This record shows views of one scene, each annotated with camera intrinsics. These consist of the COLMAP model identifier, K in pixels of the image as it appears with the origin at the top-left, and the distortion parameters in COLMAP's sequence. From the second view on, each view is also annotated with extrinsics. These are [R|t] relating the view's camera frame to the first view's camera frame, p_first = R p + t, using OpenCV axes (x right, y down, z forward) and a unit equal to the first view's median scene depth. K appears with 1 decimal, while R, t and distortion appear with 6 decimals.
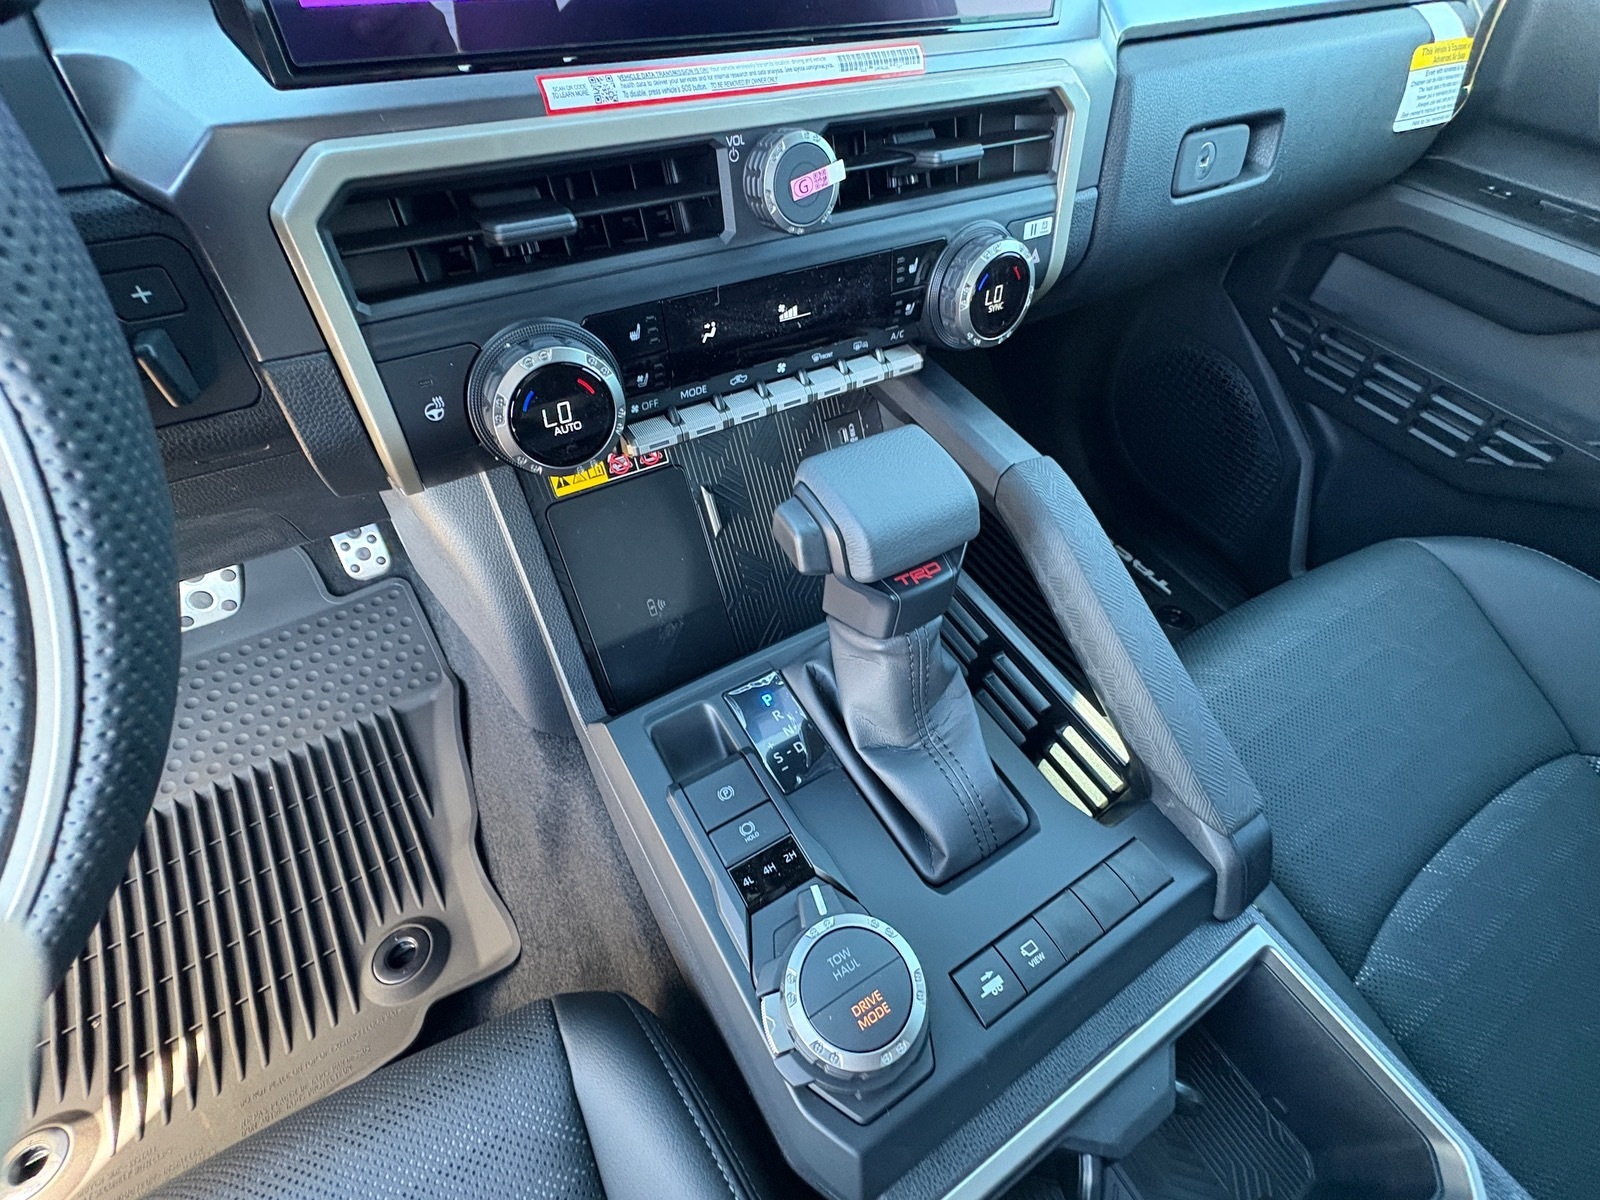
lens RADIAL K [[744.7, 0, 800.0], [0, 744.7, 600.0], [0, 0, 1]] dist [0.000487, -0.000025]
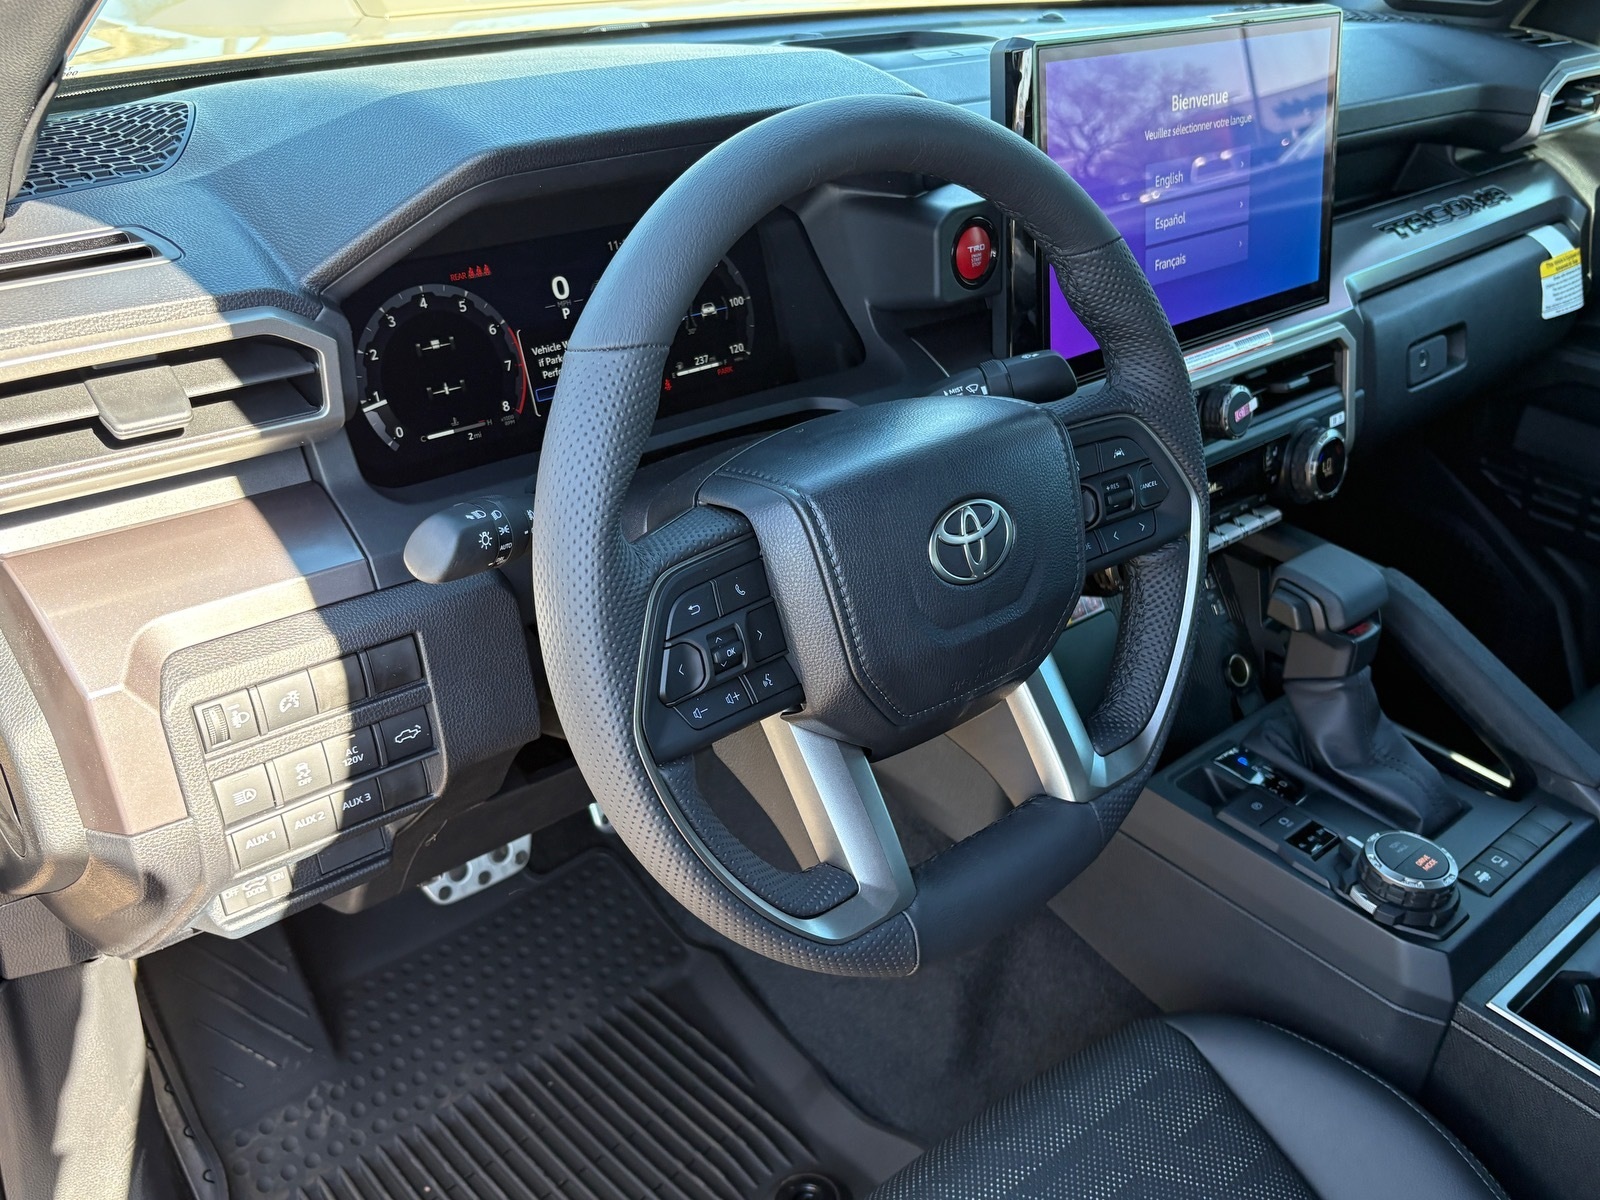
lens RADIAL K [[1466.3, 0, 800.0], [0, 1466.3, 600.0], [0, 0, 1]] dist [0.004758, -0.002802]
pose [[0.985483, -0.103502, 0.134578, -1.304111], [0.142045, 0.936823, -0.319665, 0.671806], [-0.092990, 0.334140, 0.937925, -1.663870]]
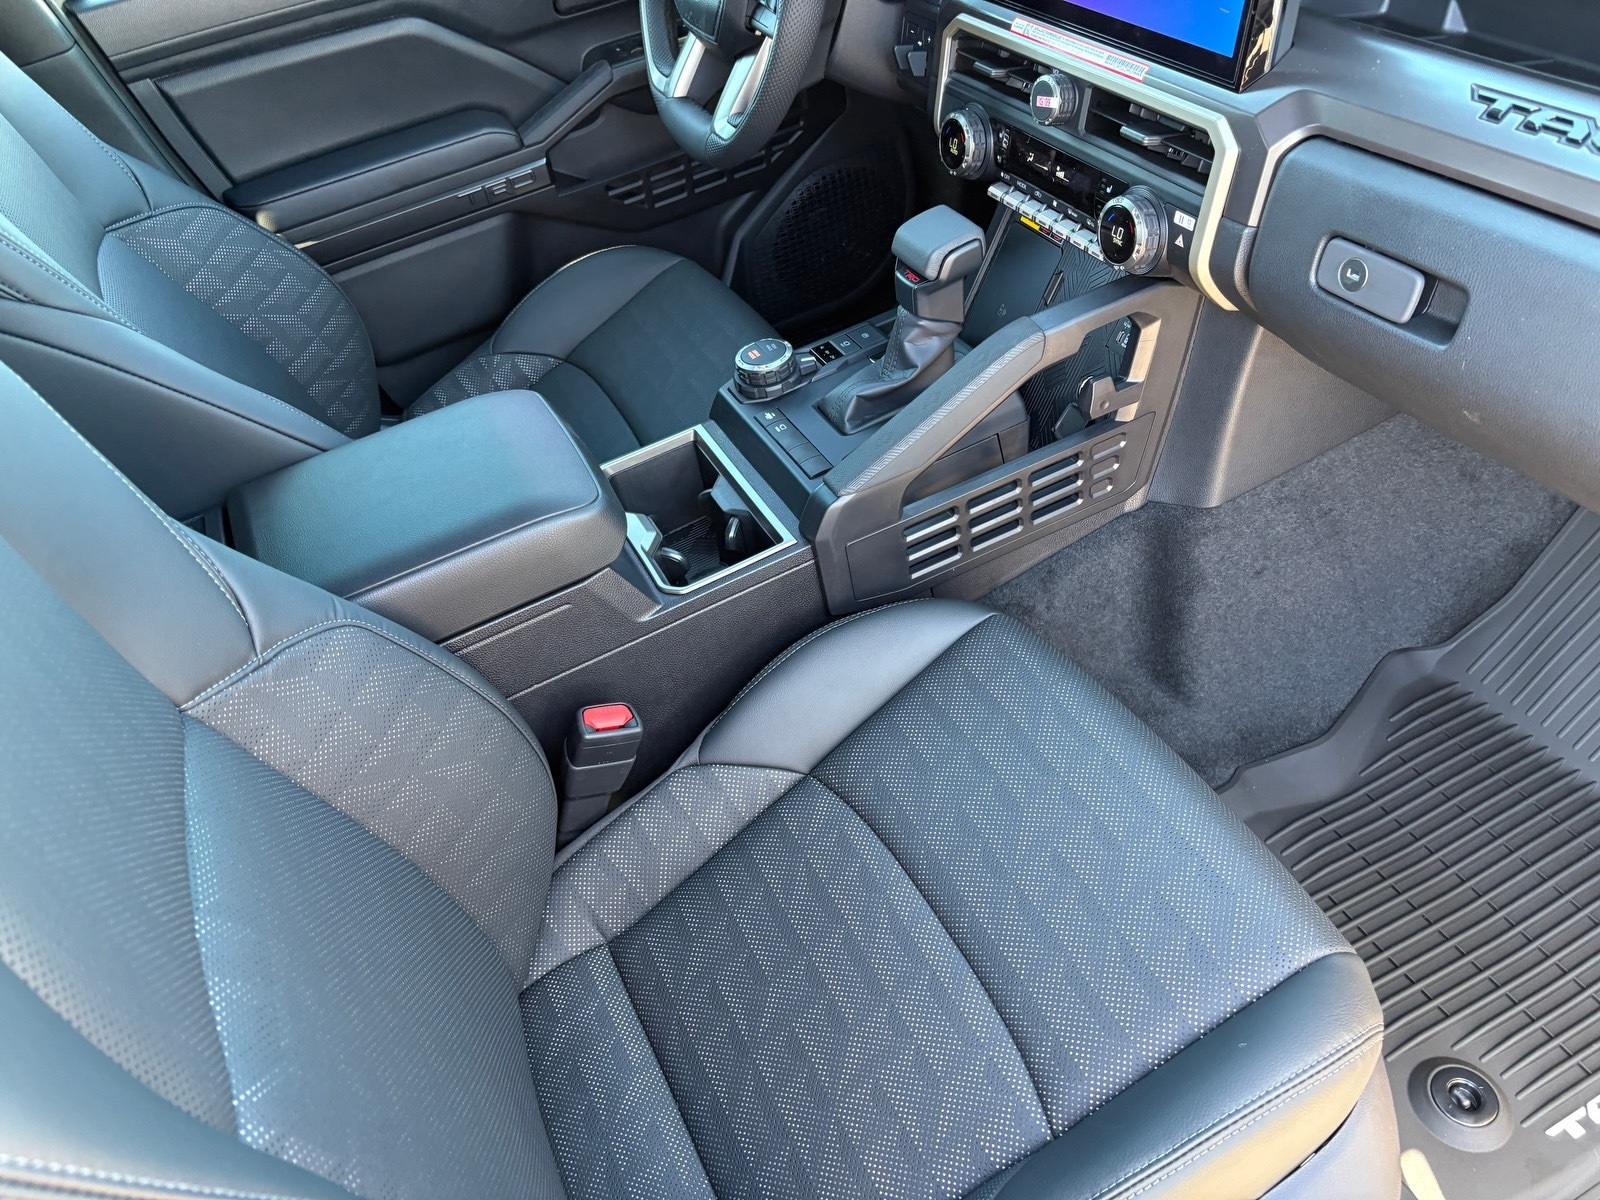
lens RADIAL K [[1221.3, 0, 800.0], [0, 1221.3, 600.0], [0, 0, 1]] dist [-0.001886, -0.001393]
pose [[-0.124450, 0.626440, -0.769470, 2.996420], [-0.639933, 0.541984, 0.544738, -1.057598], [0.758286, 0.560202, 0.333430, 0.170809]]
